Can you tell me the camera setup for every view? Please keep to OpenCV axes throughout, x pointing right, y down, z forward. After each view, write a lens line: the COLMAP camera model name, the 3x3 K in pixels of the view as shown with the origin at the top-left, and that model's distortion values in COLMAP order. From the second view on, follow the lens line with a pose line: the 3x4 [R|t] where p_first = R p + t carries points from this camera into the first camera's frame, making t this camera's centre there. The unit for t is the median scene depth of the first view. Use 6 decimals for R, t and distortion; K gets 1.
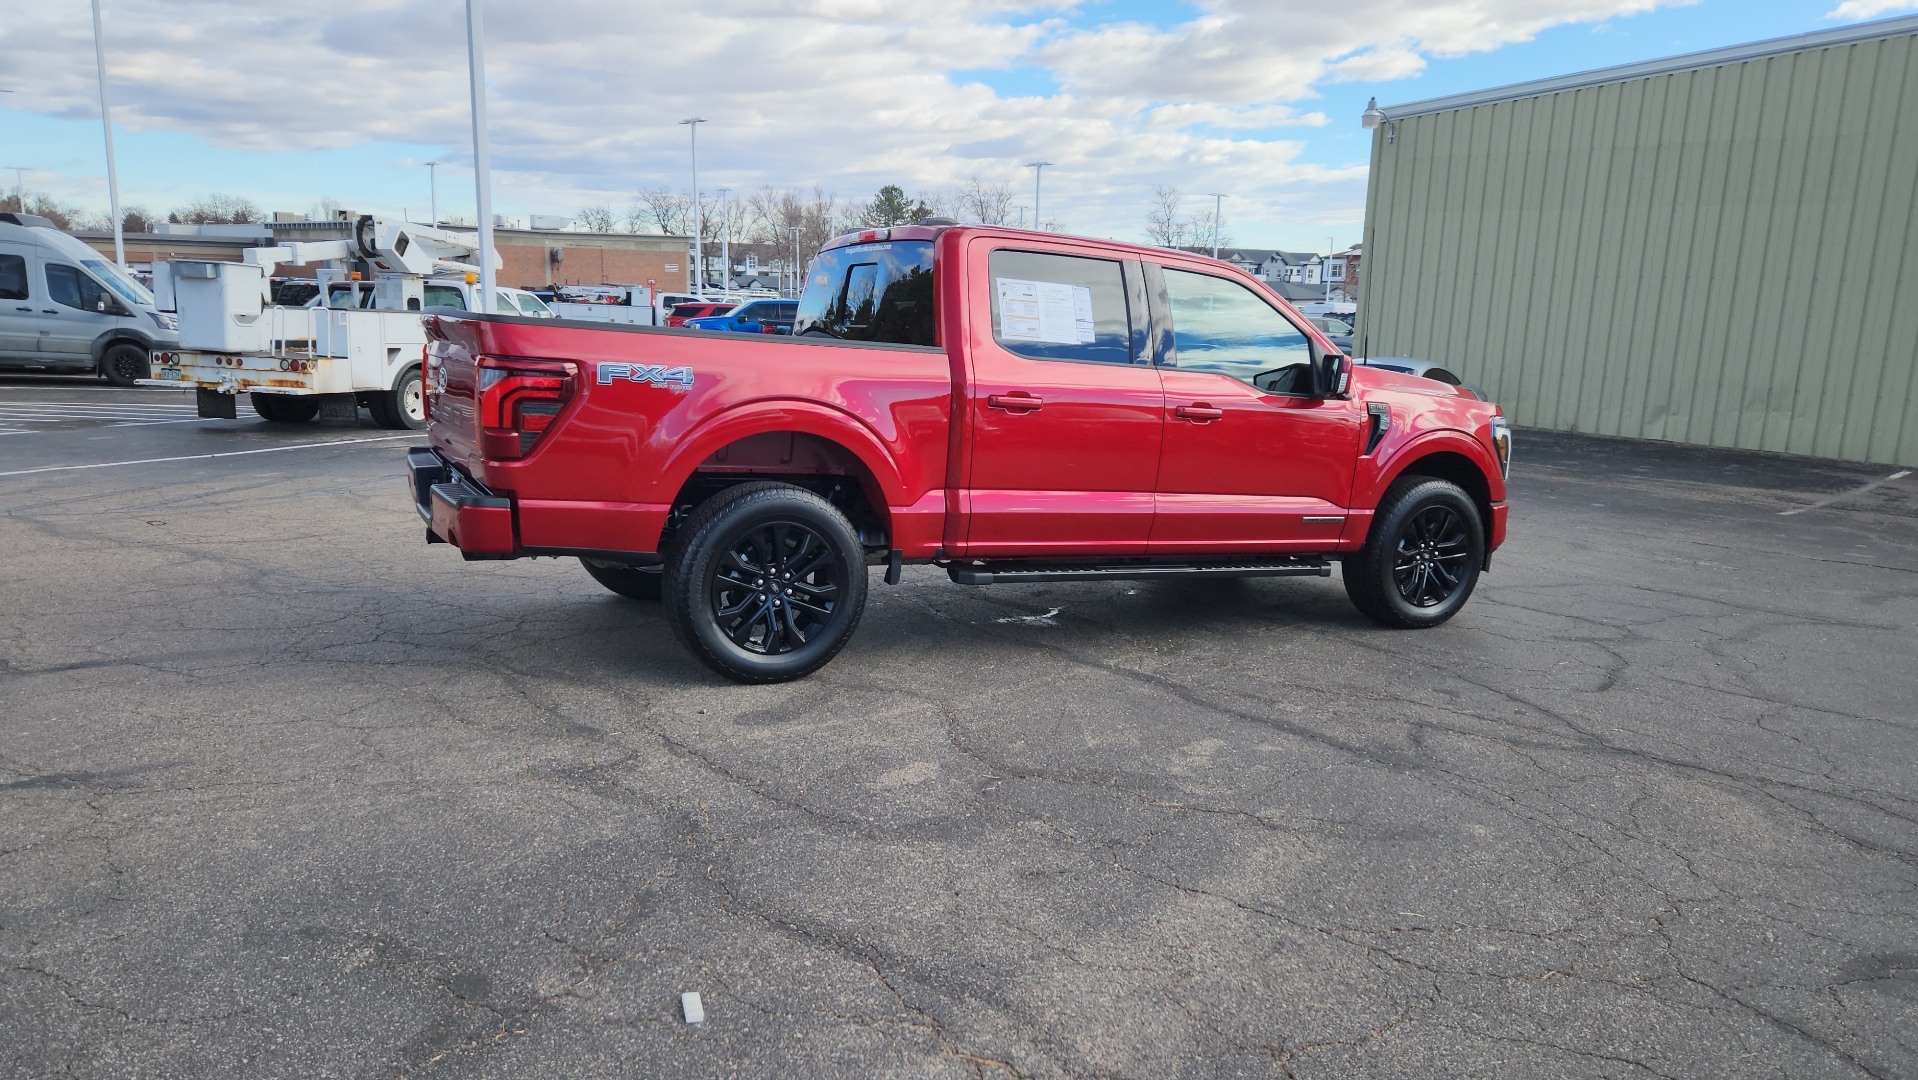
lens RADIAL K [[1295.8, 0, 918.0], [0, 1295.8, 526.1], [0, 0, 1]] dist [0.079754, -0.066266]
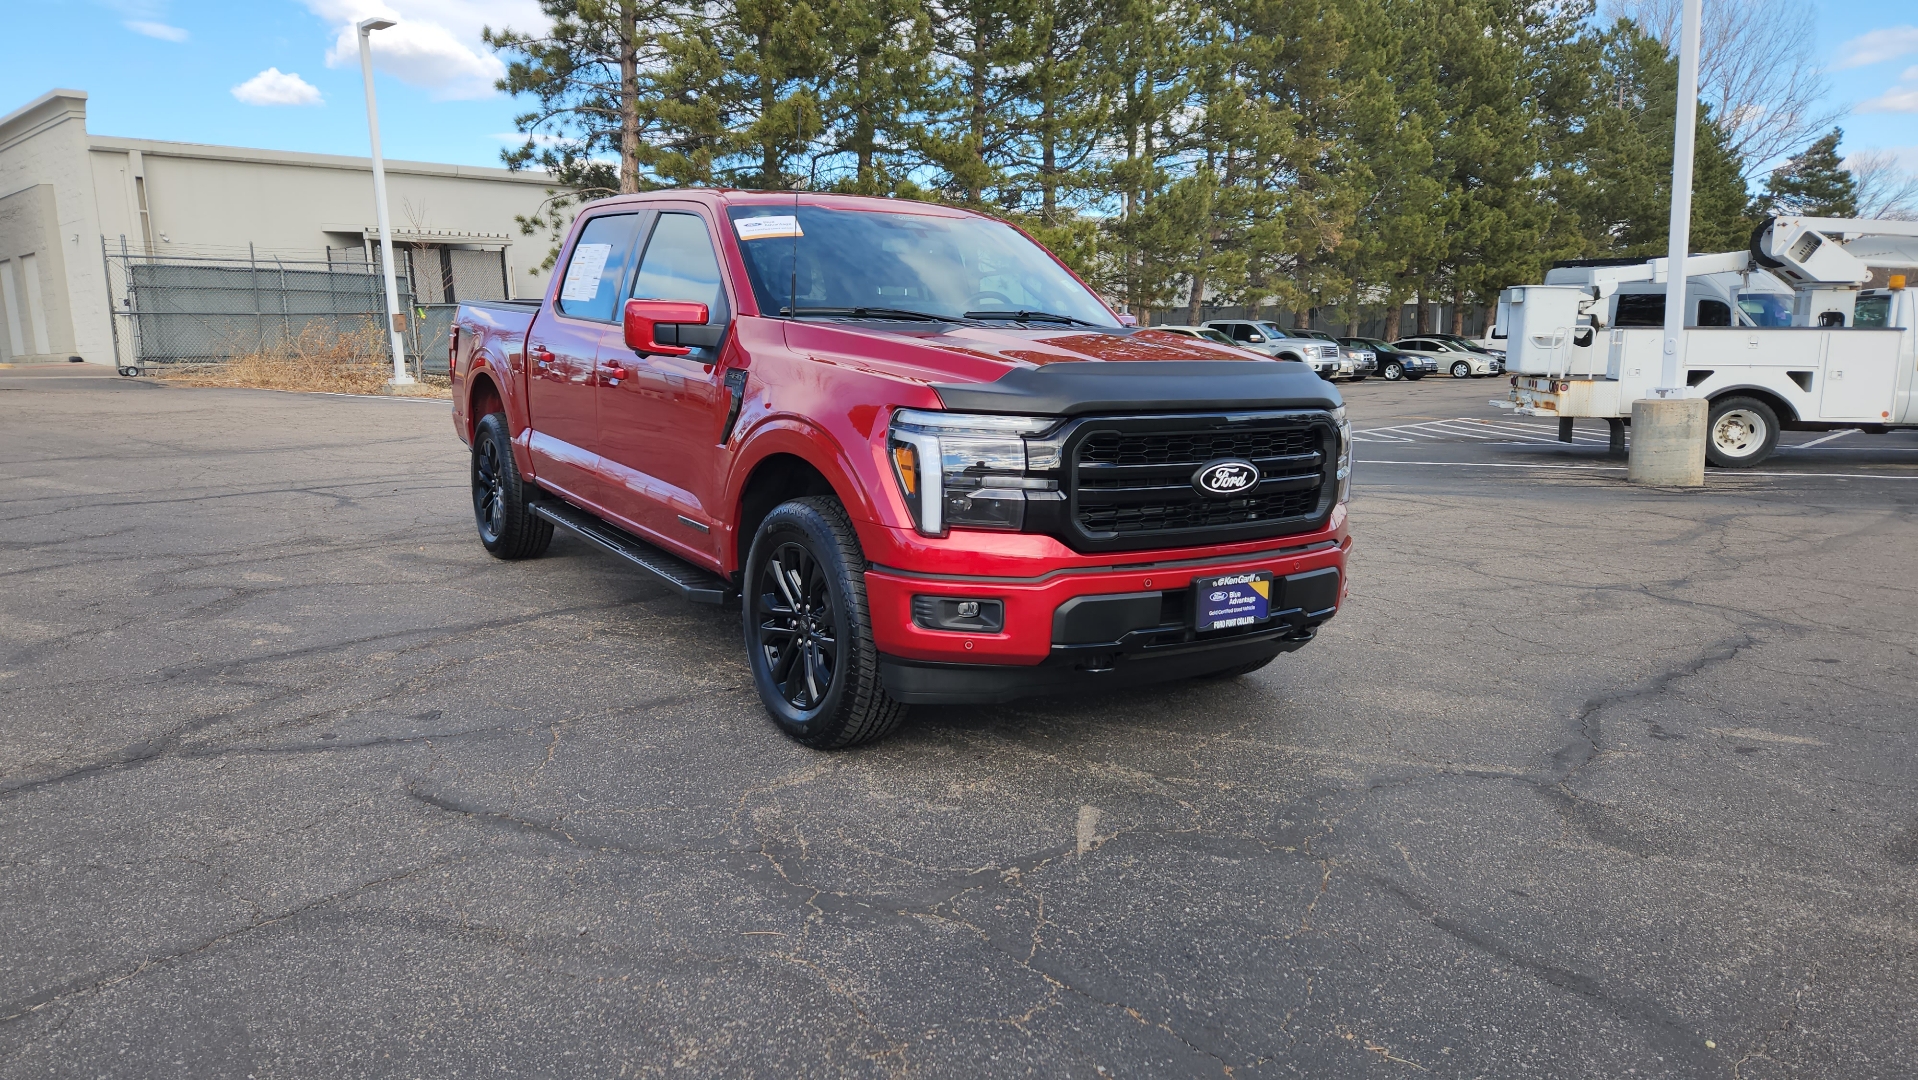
lens RADIAL K [[1280.7, 0, 926.3], [0, 1280.7, 539.0], [0, 0, 1]] dist [0.077647, -0.058606]
pose [[0.098961, 0.124973, -0.987212, 0.384782], [-0.159013, 0.981320, 0.108287, -0.035752], [0.982304, 0.146263, 0.116985, 0.383551]]
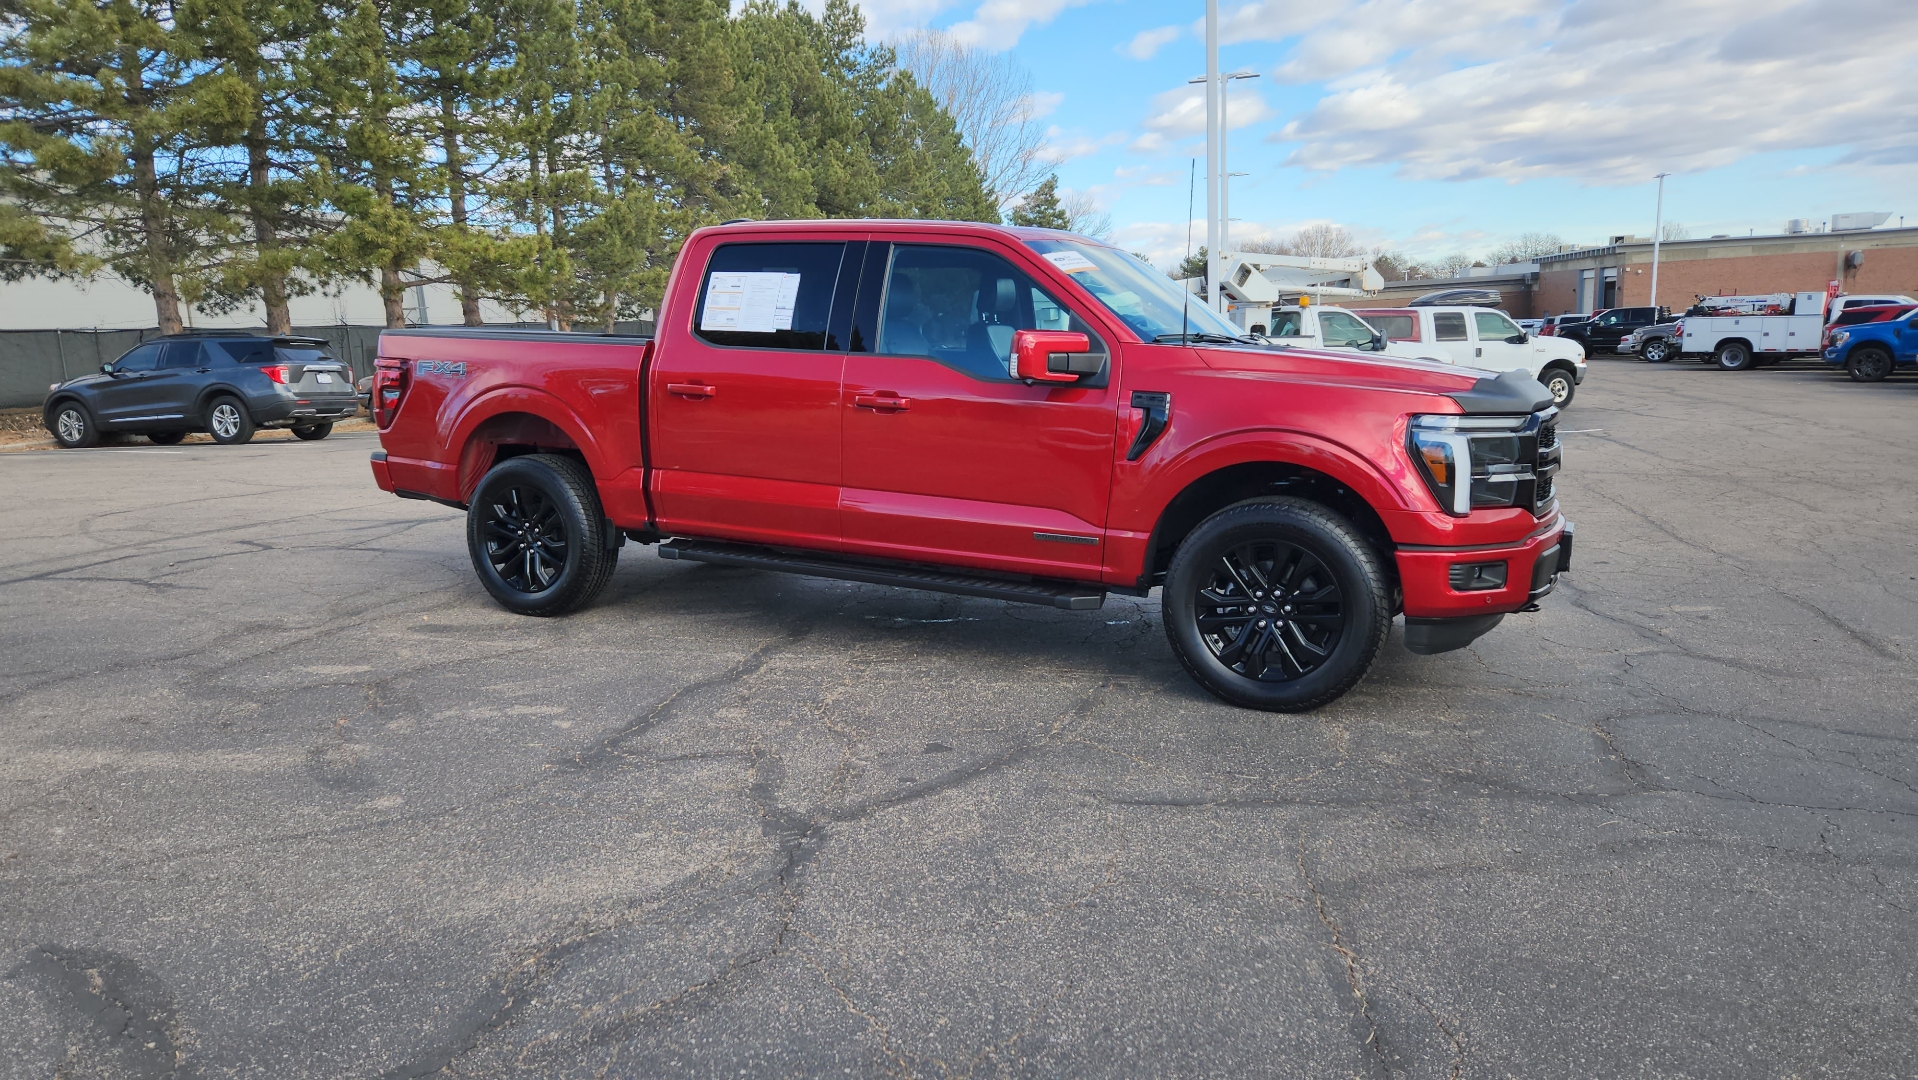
lens RADIAL K [[1293.2, 0, 916.5], [0, 1293.2, 542.3], [0, 0, 1]] dist [0.079479, -0.062173]
pose [[0.579393, 0.081525, -0.810961, 0.330312], [-0.093199, 0.995086, 0.033448, -0.007452], [0.809702, 0.056201, 0.584143, 0.168960]]
